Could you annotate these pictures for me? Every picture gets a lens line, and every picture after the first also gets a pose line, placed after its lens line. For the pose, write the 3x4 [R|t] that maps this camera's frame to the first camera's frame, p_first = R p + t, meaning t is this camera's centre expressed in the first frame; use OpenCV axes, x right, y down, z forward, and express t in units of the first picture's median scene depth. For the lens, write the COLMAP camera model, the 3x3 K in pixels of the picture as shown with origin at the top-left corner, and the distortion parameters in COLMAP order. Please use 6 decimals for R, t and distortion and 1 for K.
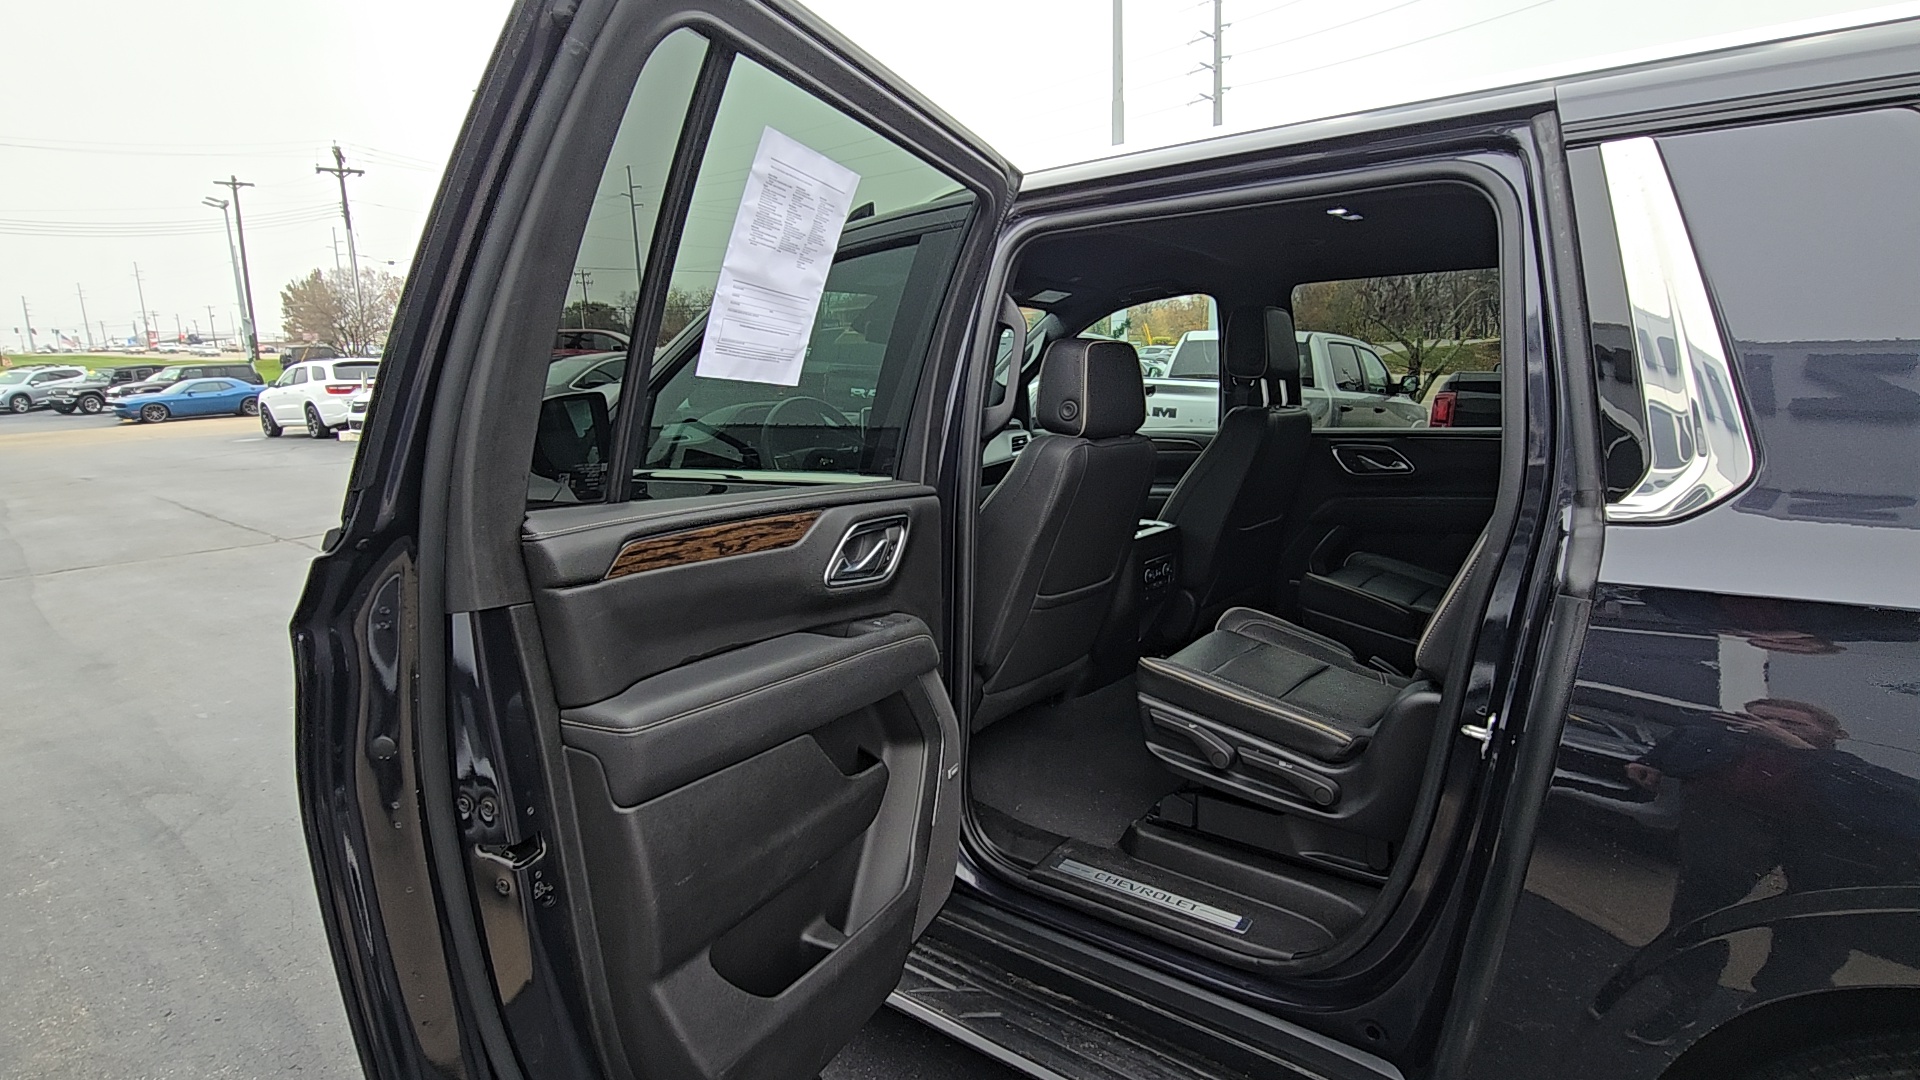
lens RADIAL K [[969.2, 0, 951.9], [0, 969.2, 543.0], [0, 0, 1]] dist [-0.000204, 0.000898]
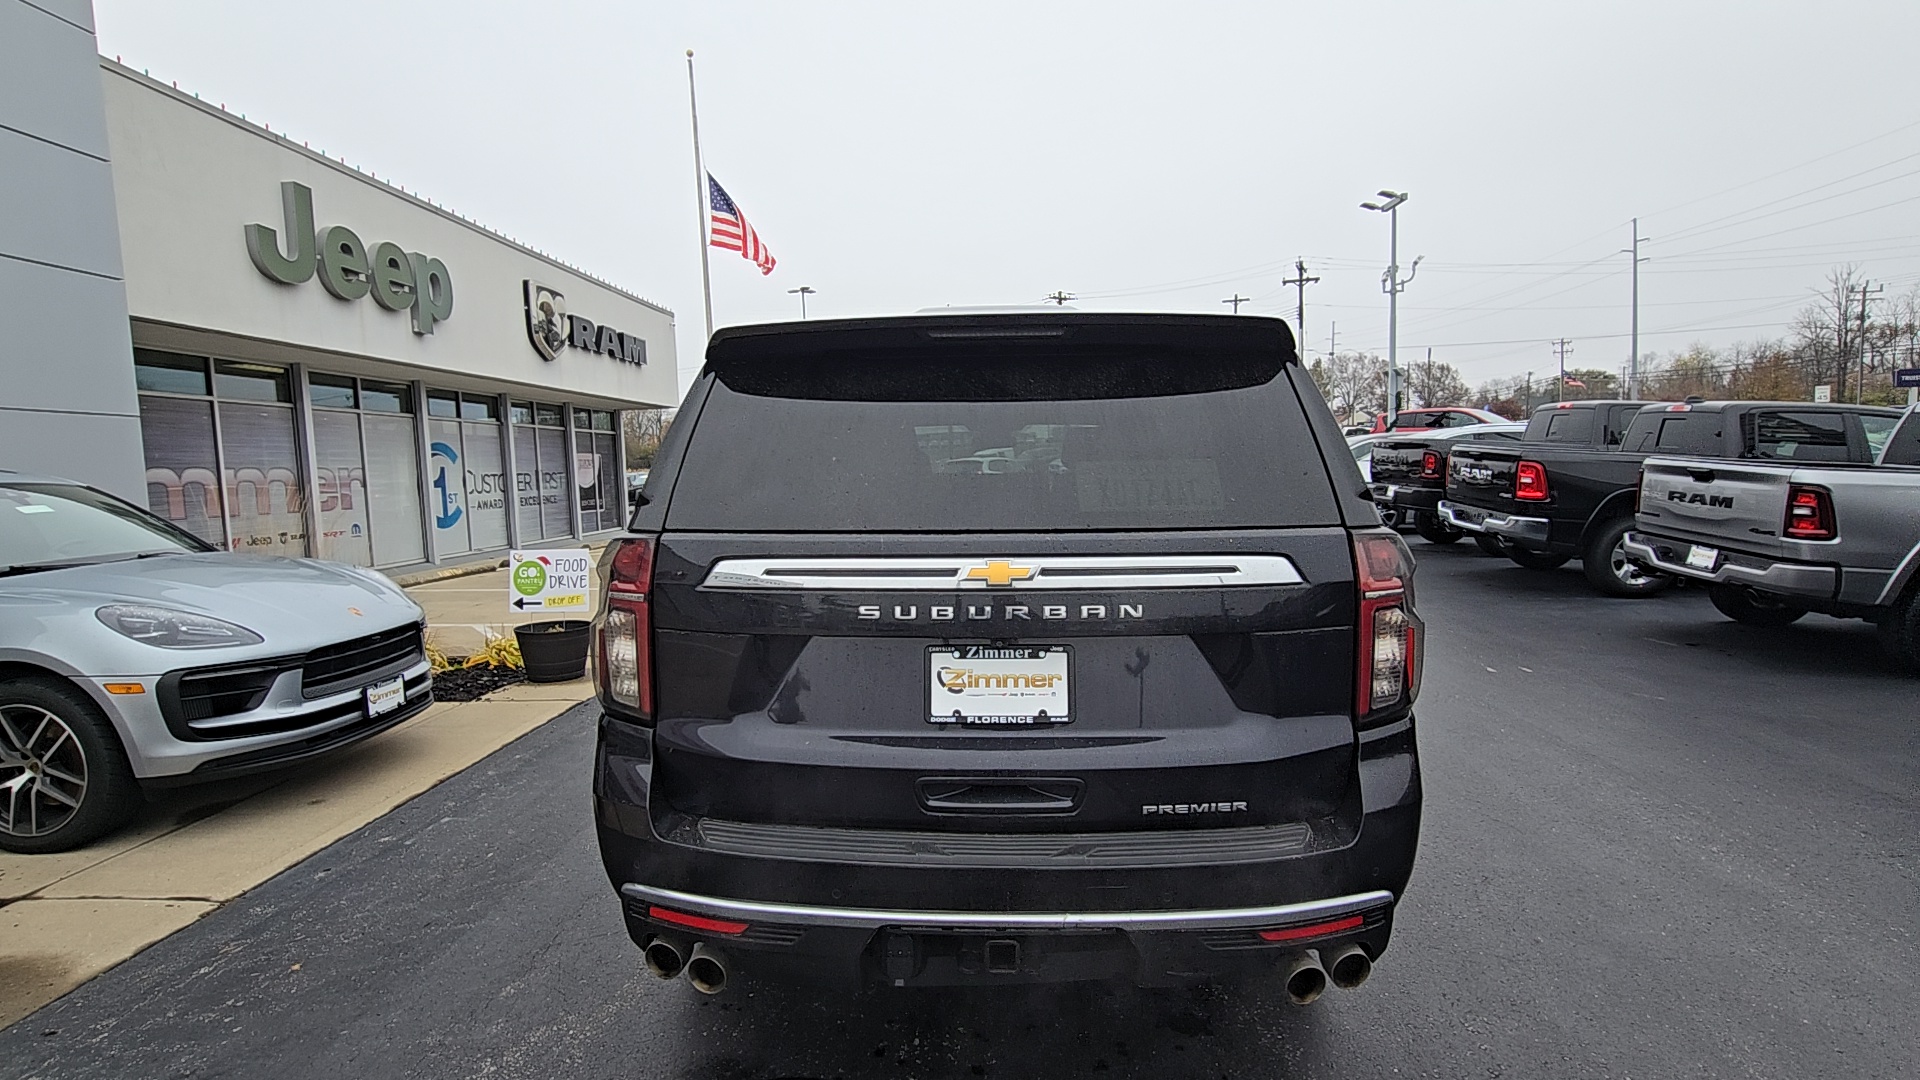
lens RADIAL K [[969.2, 0, 965.3], [0, 969.2, 543.6], [0, 0, 1]] dist [-0.000204, 0.000898]
pose [[0.609572, 0.071990, -0.789455, 0.165379], [-0.130899, 0.991338, -0.010674, 0.000393], [0.781848, 0.109845, 0.613716, -0.021499]]
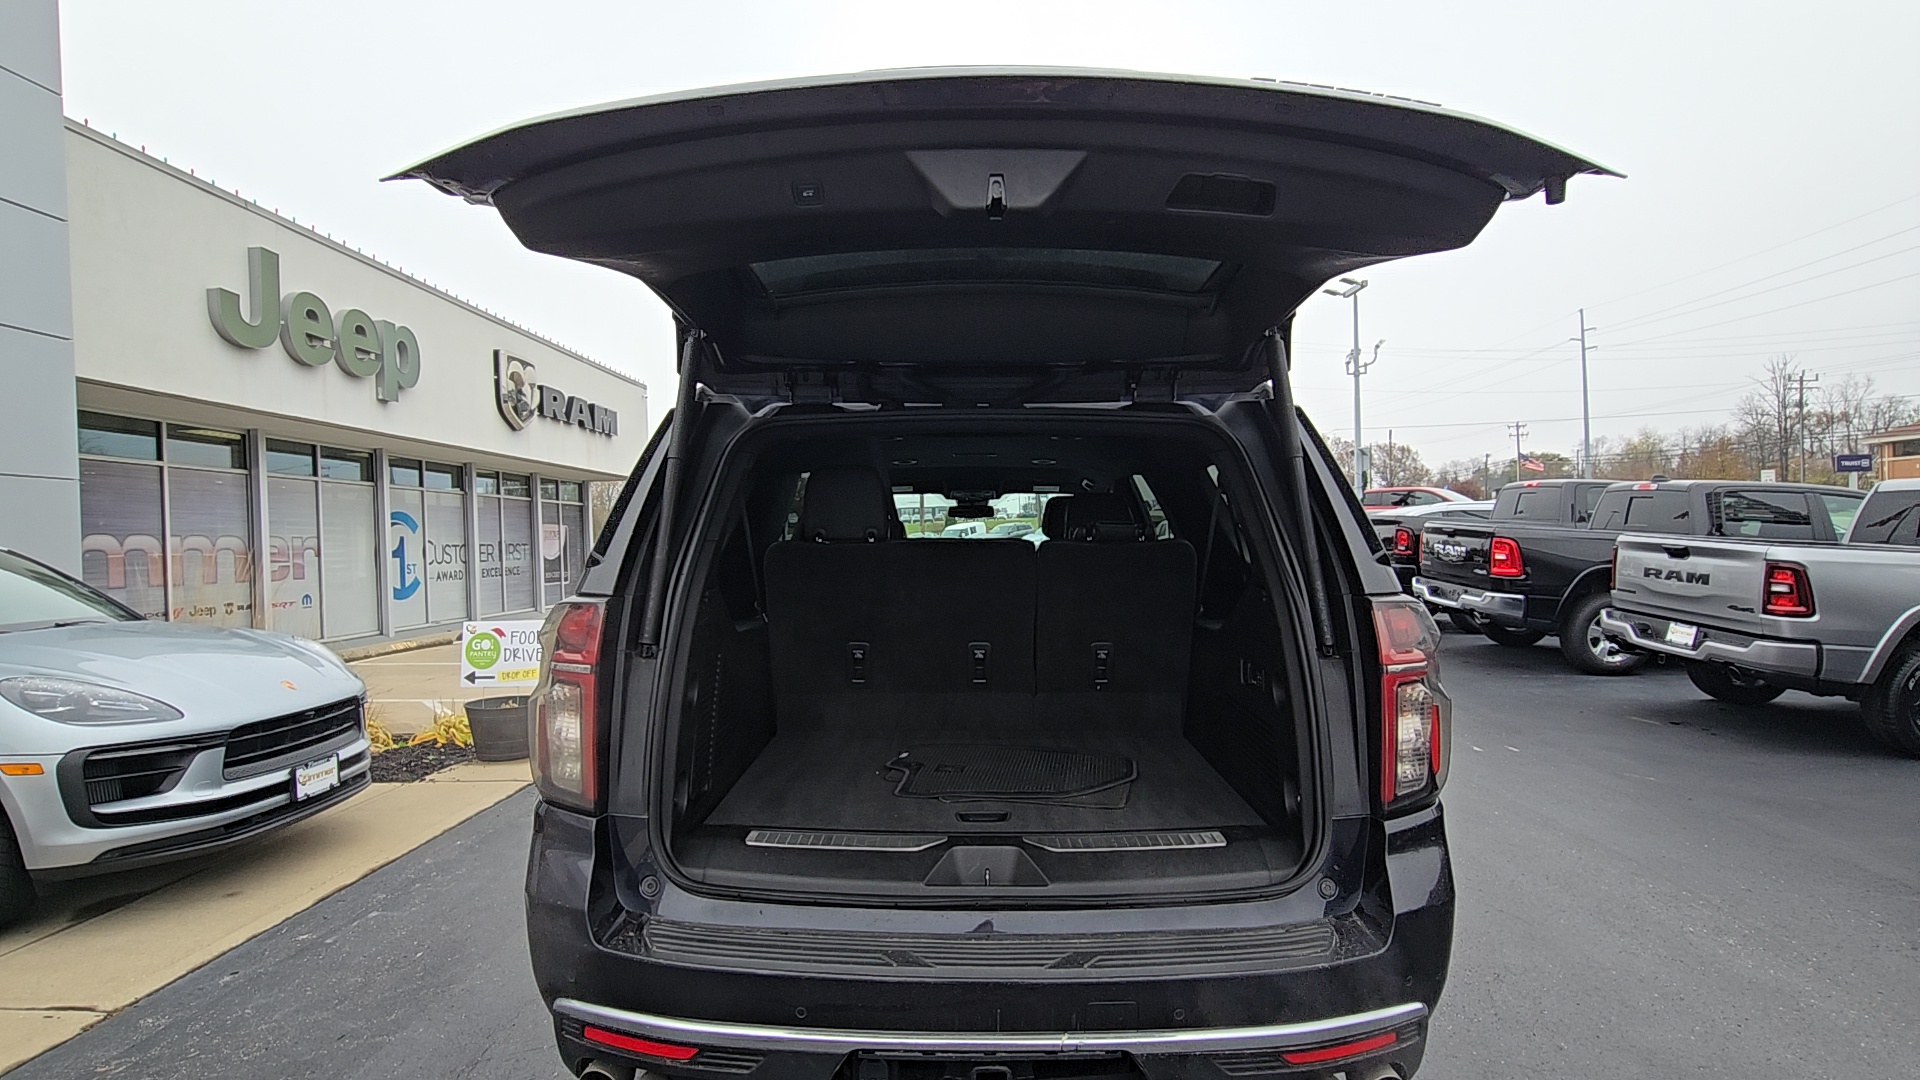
lens RADIAL K [[969.2, 0, 964.2], [0, 969.2, 544.7], [0, 0, 1]] dist [-0.000204, 0.000898]
pose [[0.632087, 0.015627, -0.774740, 0.158948], [-0.135331, 0.986658, -0.090511, 0.001149], [0.762989, 0.162057, 0.625768, -0.017779]]
